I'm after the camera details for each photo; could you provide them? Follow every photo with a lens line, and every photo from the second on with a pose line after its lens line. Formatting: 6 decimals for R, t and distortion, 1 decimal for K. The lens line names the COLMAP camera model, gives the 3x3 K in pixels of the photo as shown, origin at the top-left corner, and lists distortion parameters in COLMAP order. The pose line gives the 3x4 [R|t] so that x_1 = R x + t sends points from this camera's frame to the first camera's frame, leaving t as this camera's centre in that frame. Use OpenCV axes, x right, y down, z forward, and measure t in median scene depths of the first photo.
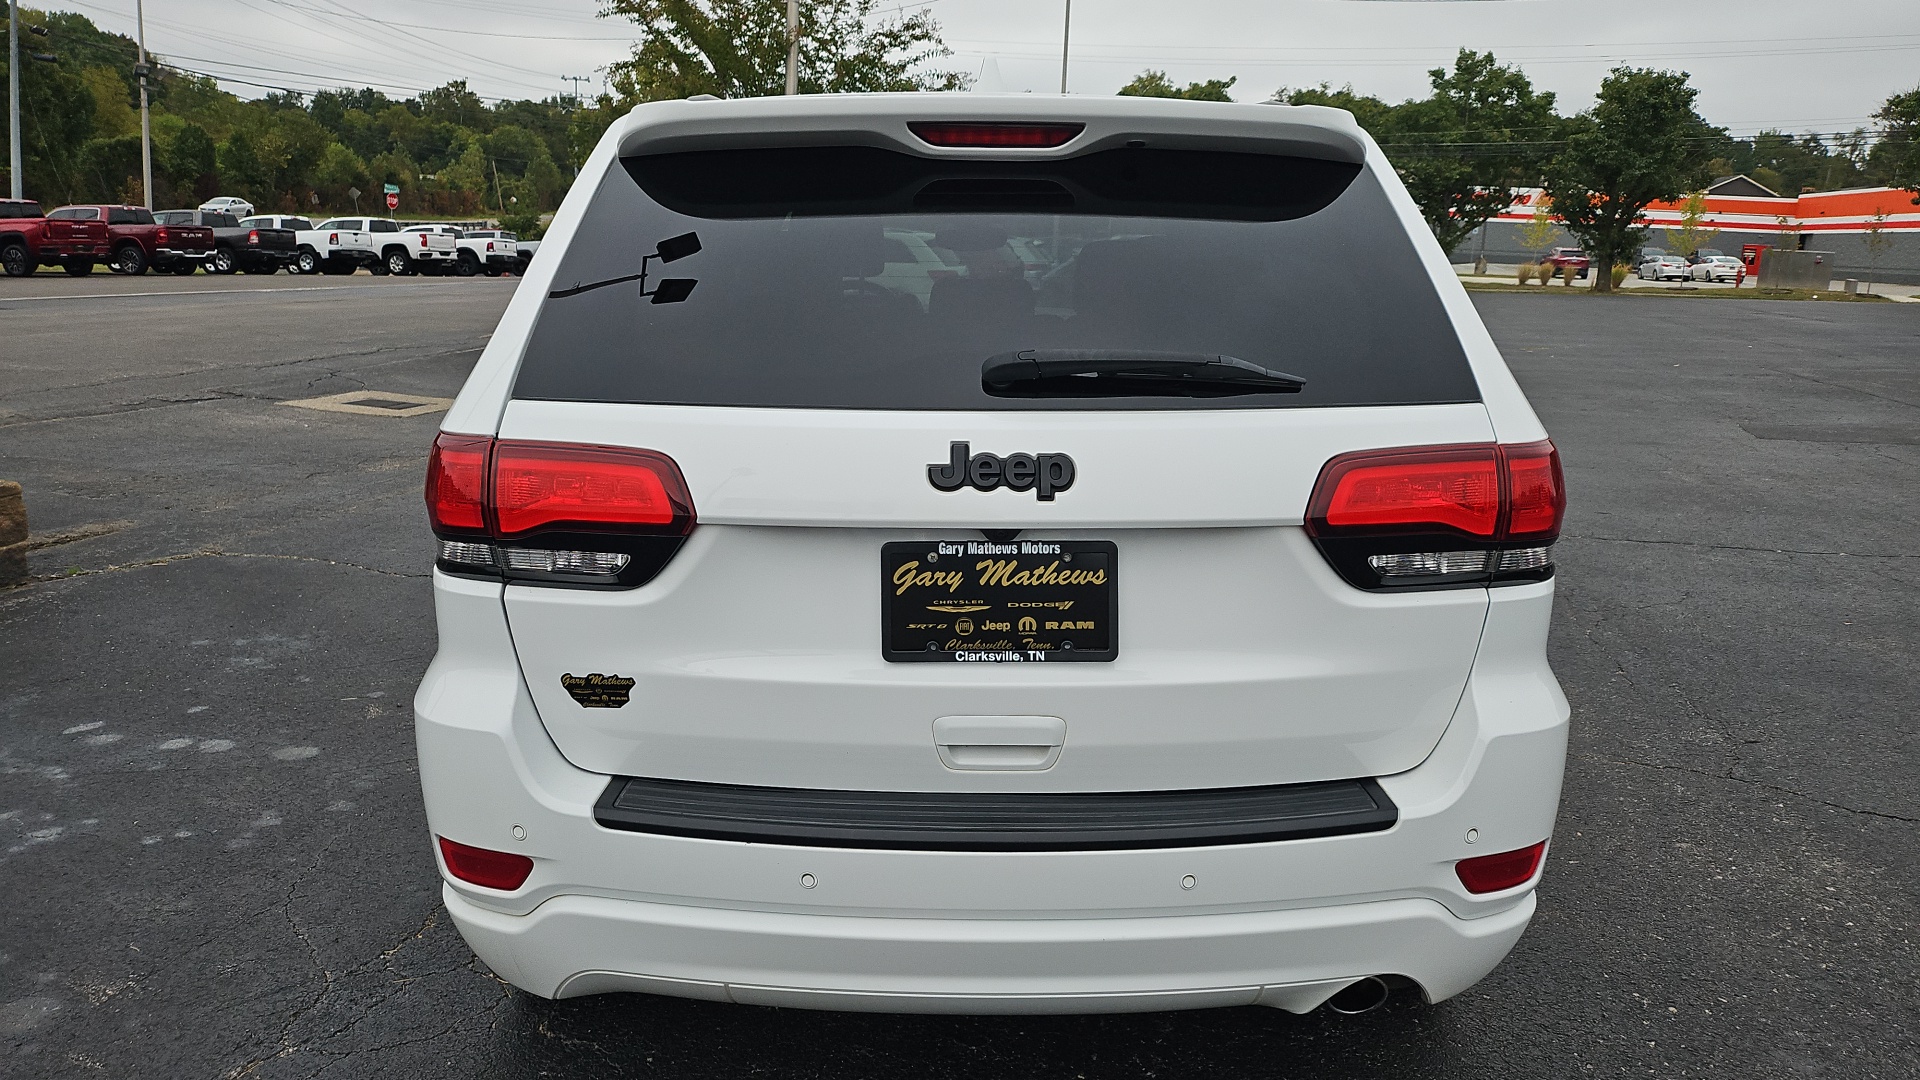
lens RADIAL K [[1317.2, 0, 974.6], [0, 1317.2, 528.1], [0, 0, 1]] dist [0.040918, -0.047560]
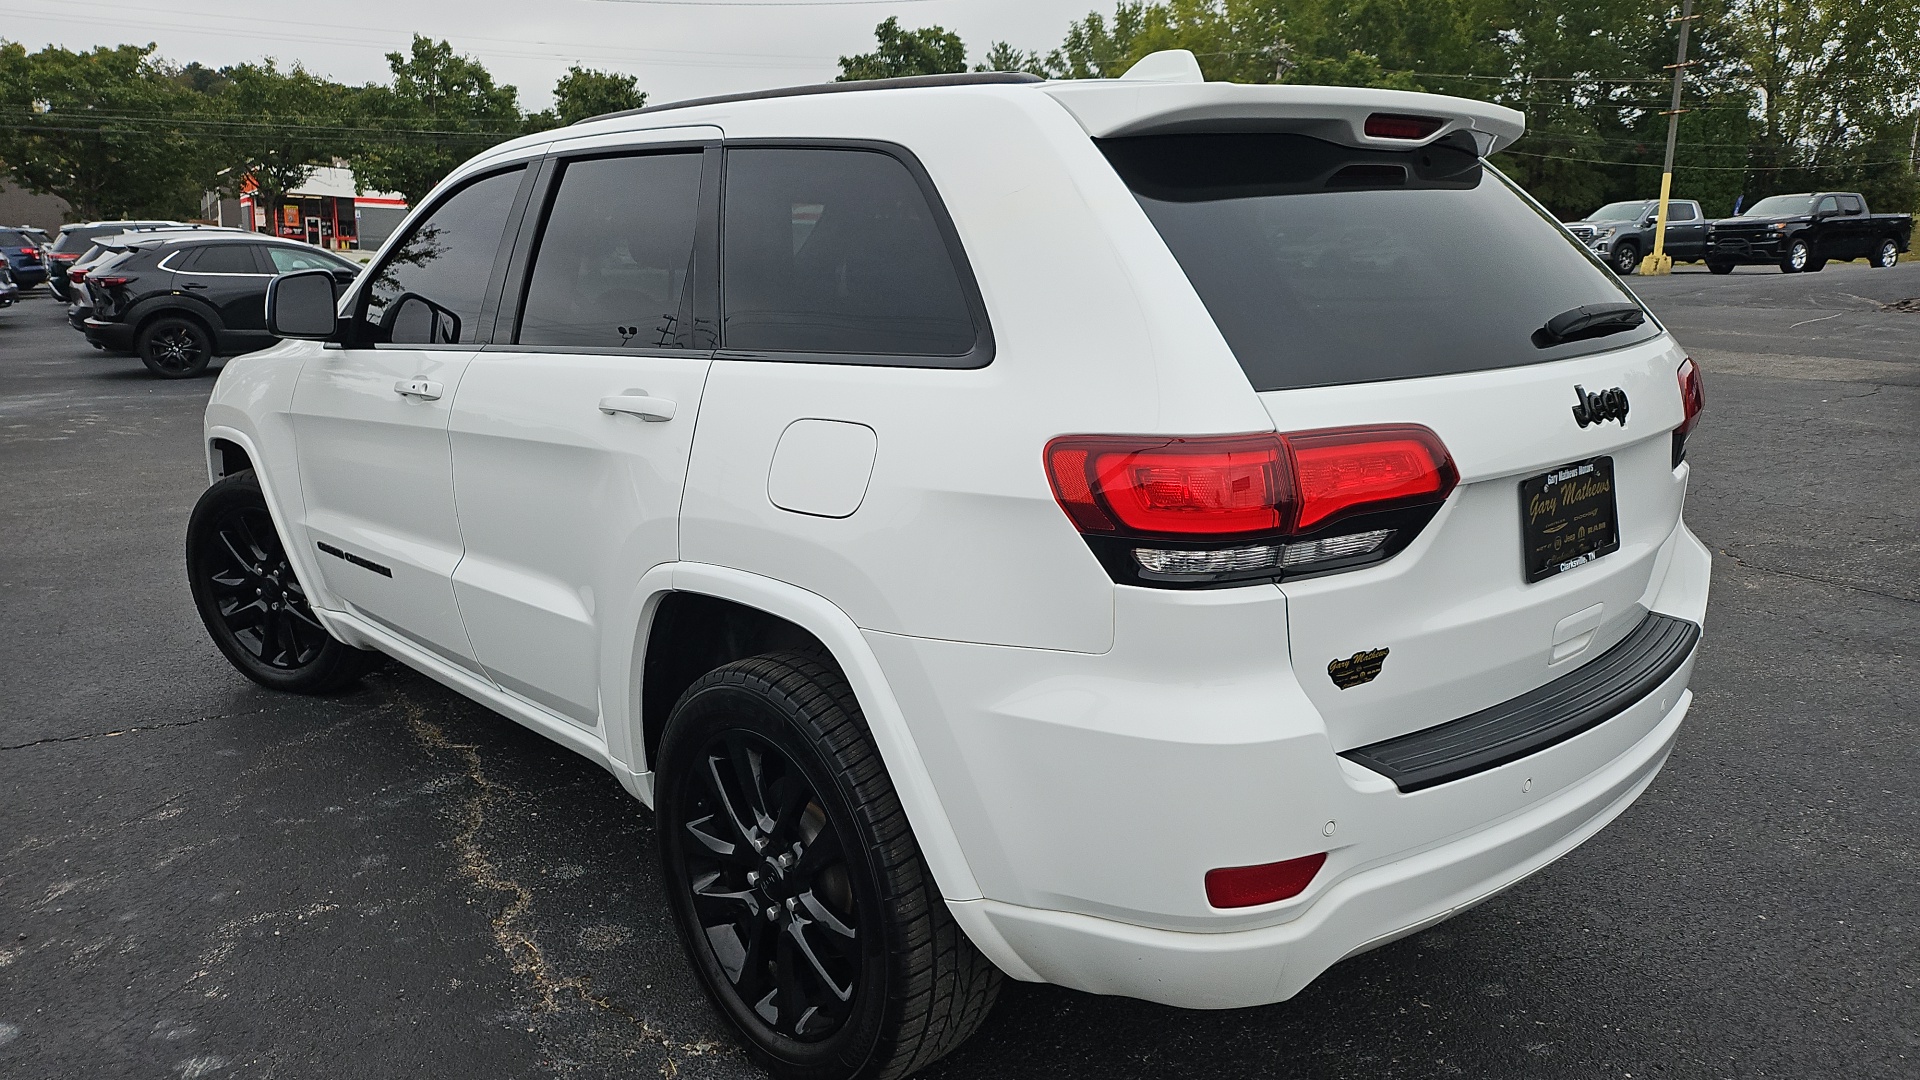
lens RADIAL K [[1317.2, 0, 960.4], [0, 1317.2, 534.3], [0, 0, 1]] dist [0.040918, -0.047560]
pose [[0.742291, -0.158865, 0.650974, -1.102225], [0.151300, 0.986137, 0.068135, -0.089229], [-0.652773, 0.047917, 0.756036, 0.411309]]
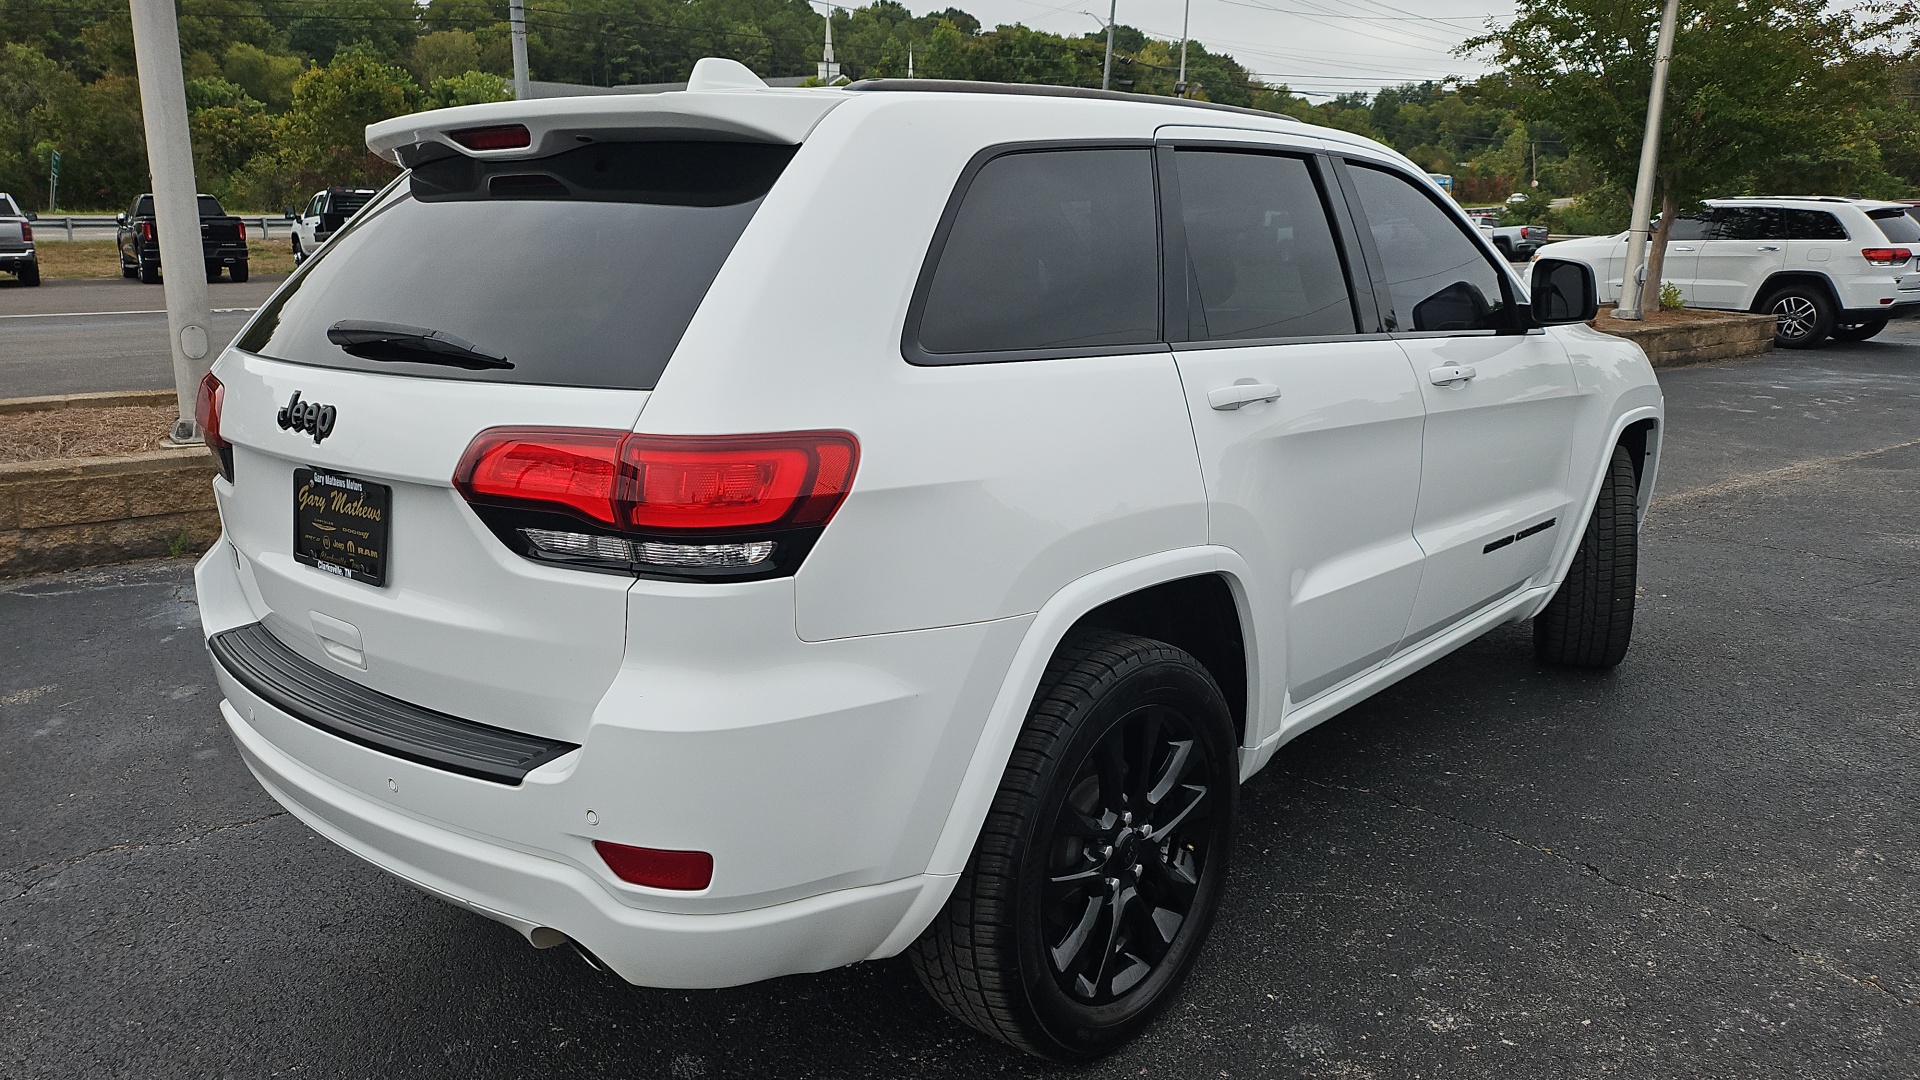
lens RADIAL K [[1317.2, 0, 969.9], [0, 1317.2, 555.9], [0, 0, 1]] dist [0.040918, -0.047560]
pose [[0.751140, 0.134949, -0.646203, 1.167476], [-0.116239, 0.990625, 0.071761, -0.067556], [0.649829, 0.021212, 0.759784, 0.408174]]
